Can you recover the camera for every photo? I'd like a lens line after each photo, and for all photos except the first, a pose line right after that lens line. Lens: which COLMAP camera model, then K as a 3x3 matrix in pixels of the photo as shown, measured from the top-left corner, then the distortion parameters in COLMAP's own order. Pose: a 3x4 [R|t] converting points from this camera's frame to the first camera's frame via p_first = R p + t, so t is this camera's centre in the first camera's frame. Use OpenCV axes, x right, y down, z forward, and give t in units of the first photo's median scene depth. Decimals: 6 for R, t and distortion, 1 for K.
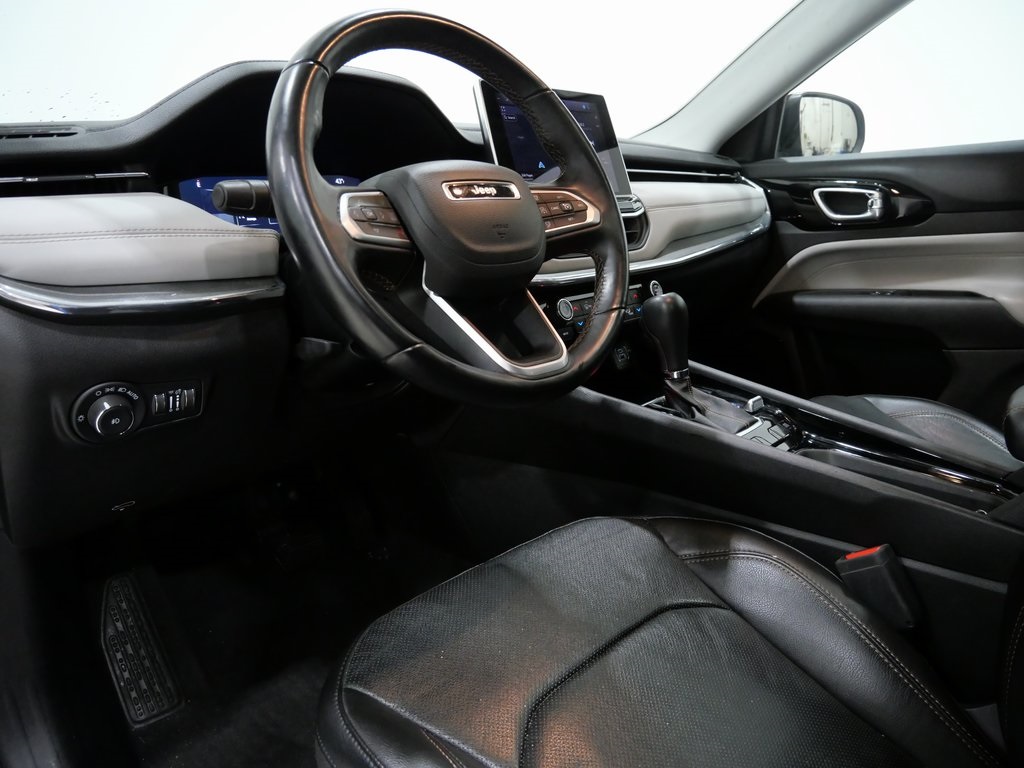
lens RADIAL K [[754.4, 0, 515.3], [0, 754.4, 380.3], [0, 0, 1]] dist [-0.038203, 0.004926]
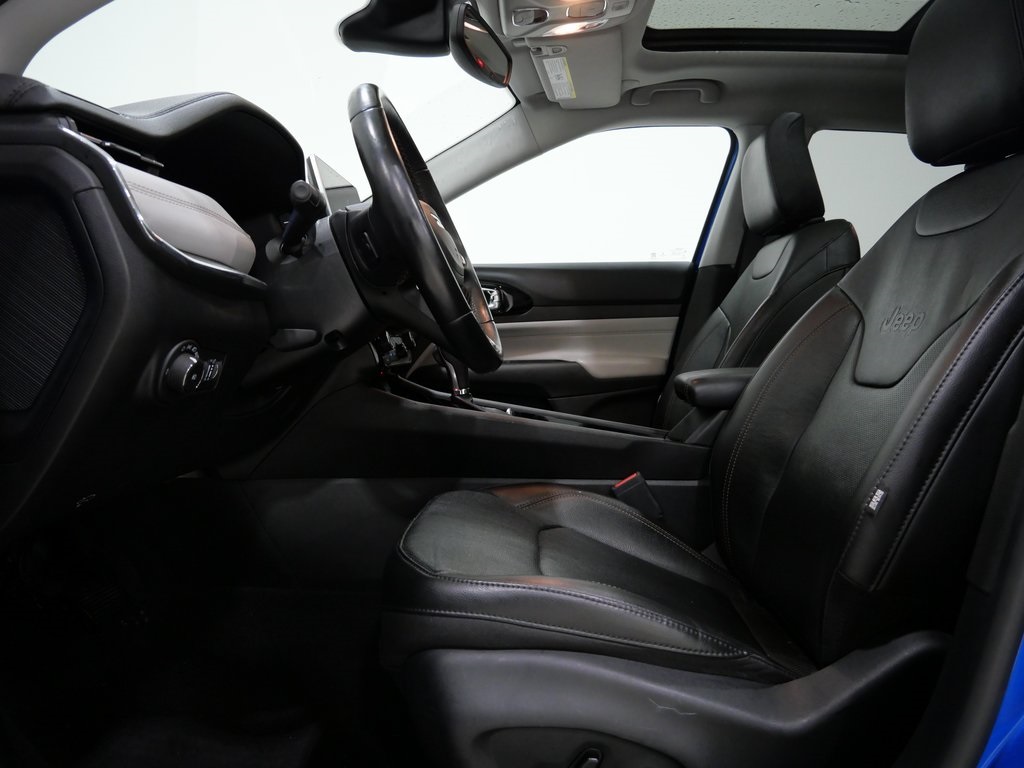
lens RADIAL K [[754.4, 0, 507.5], [0, 754.4, 384.8], [0, 0, 1]] dist [-0.038203, 0.004926]
pose [[0.751191, 0.007282, 0.660045, -0.453335], [0.116779, 0.982700, -0.143748, 0.134933], [-0.649673, 0.185062, 0.737345, -0.029709]]
